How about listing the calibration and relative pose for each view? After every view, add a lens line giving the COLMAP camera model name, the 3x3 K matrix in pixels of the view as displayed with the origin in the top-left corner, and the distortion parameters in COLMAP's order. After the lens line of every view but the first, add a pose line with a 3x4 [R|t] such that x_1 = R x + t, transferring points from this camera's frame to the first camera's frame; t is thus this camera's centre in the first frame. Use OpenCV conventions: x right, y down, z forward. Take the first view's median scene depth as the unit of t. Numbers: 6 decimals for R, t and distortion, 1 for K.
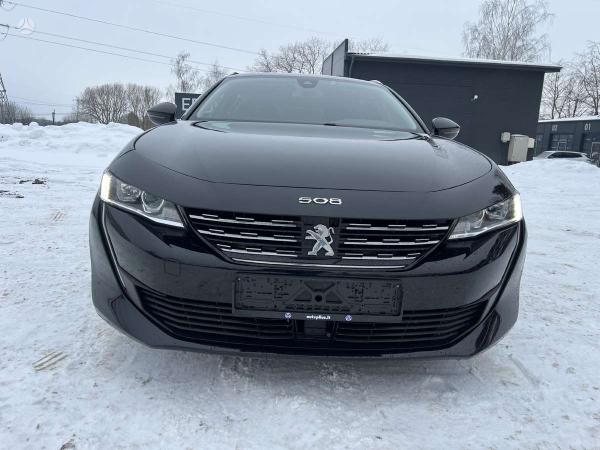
lens RADIAL K [[457.1, 0, 299.5], [0, 457.1, 221.4], [0, 0, 1]] dist [0.047314, -0.056473]
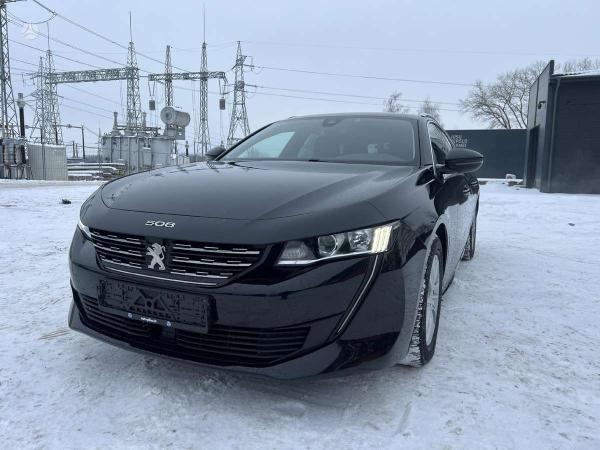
lens RADIAL K [[457.1, 0, 303.6], [0, 457.1, 224.2], [0, 0, 1]] dist [0.047314, -0.056473]
pose [[0.889645, 0.028950, -0.455734, 0.941679], [-0.060706, 0.996628, -0.055196, -0.000582], [0.452600, 0.076770, 0.888403, 0.084135]]
